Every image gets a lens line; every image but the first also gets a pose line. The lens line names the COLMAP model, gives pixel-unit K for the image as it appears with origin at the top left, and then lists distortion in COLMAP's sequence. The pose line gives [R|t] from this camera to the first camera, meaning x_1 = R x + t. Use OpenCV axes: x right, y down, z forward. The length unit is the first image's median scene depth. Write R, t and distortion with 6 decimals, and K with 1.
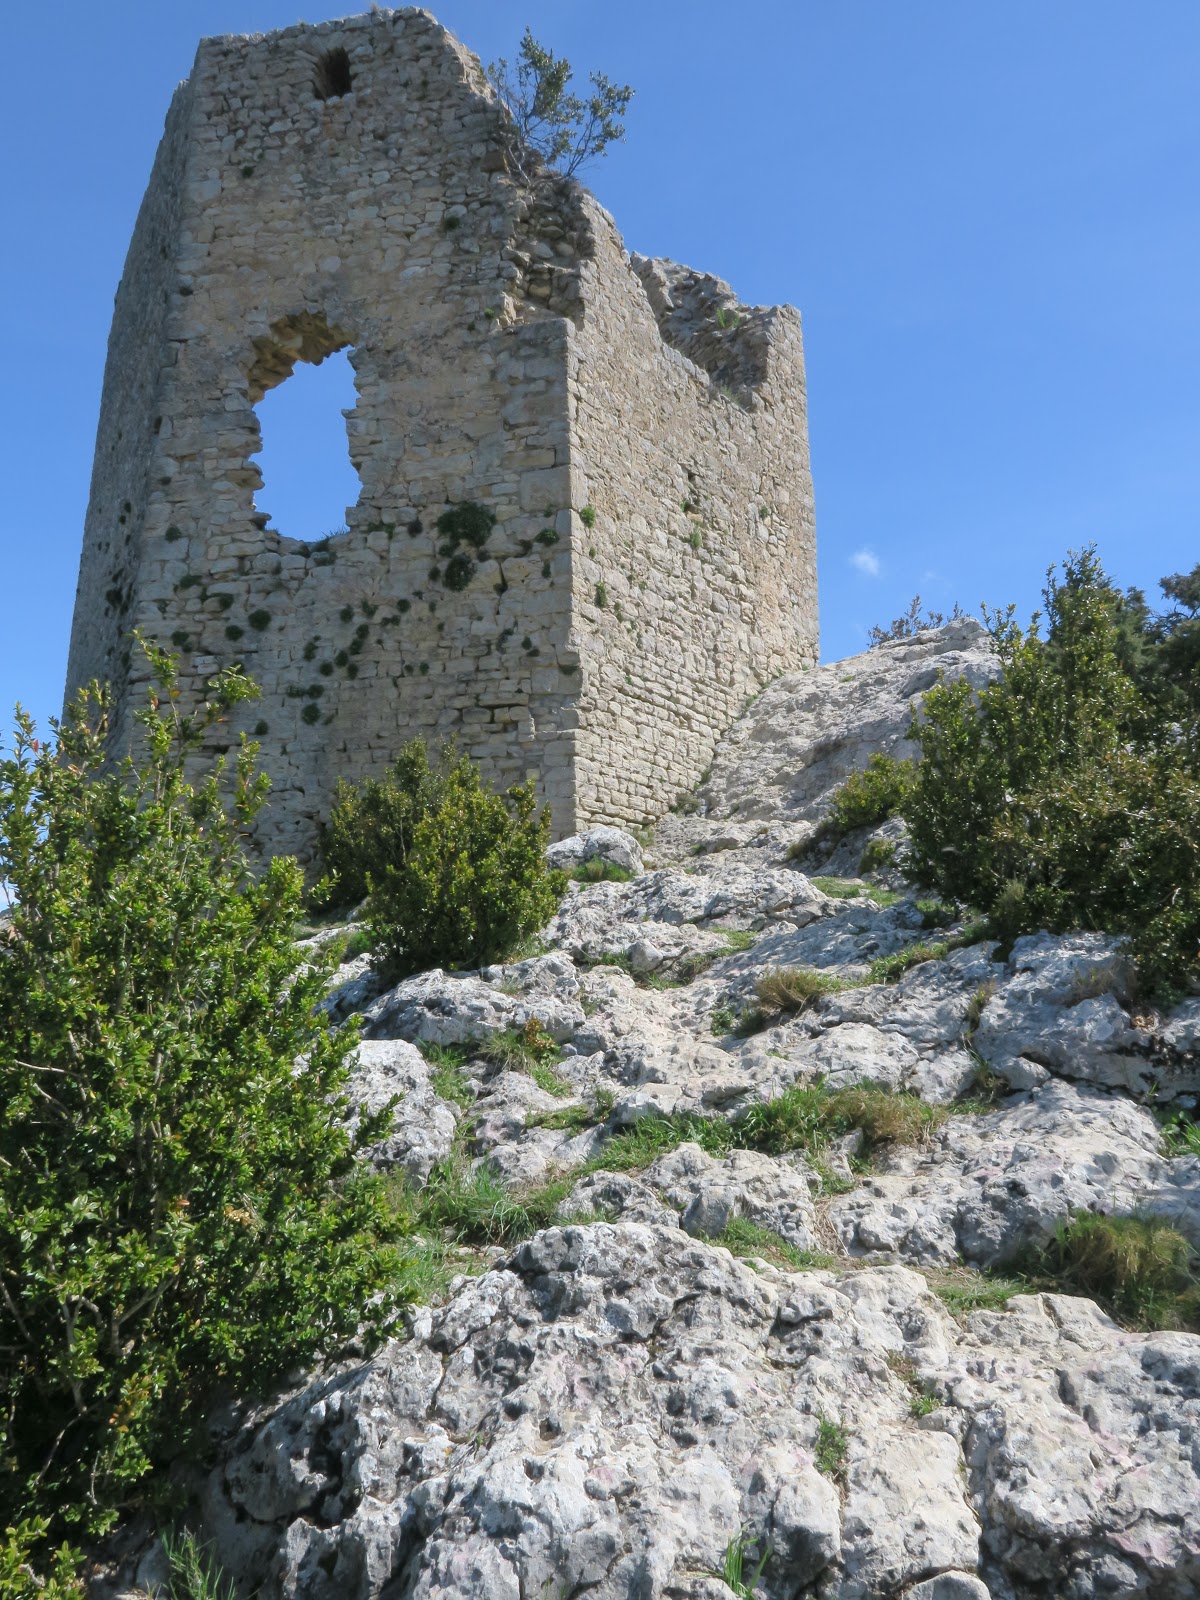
lens RADIAL K [[1280.7, 0, 608.5], [0, 1280.7, 795.0], [0, 0, 1]] dist [0.000132, -0.008749]
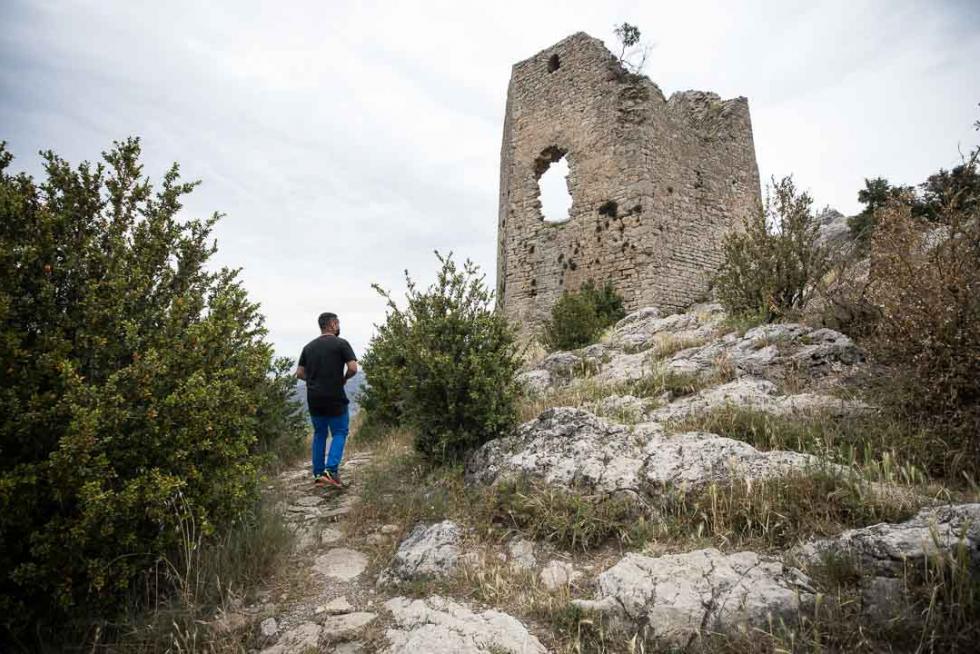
lens RADIAL K [[462.9, 0, 495.8], [0, 462.9, 331.4], [0, 0, 1]] dist [-0.013542, 0.000680]
pose [[0.897042, -0.059454, -0.437927, 0.095945], [0.078851, 0.996541, 0.026225, 0.017492], [0.434854, -0.058056, 0.898628, -0.055227]]
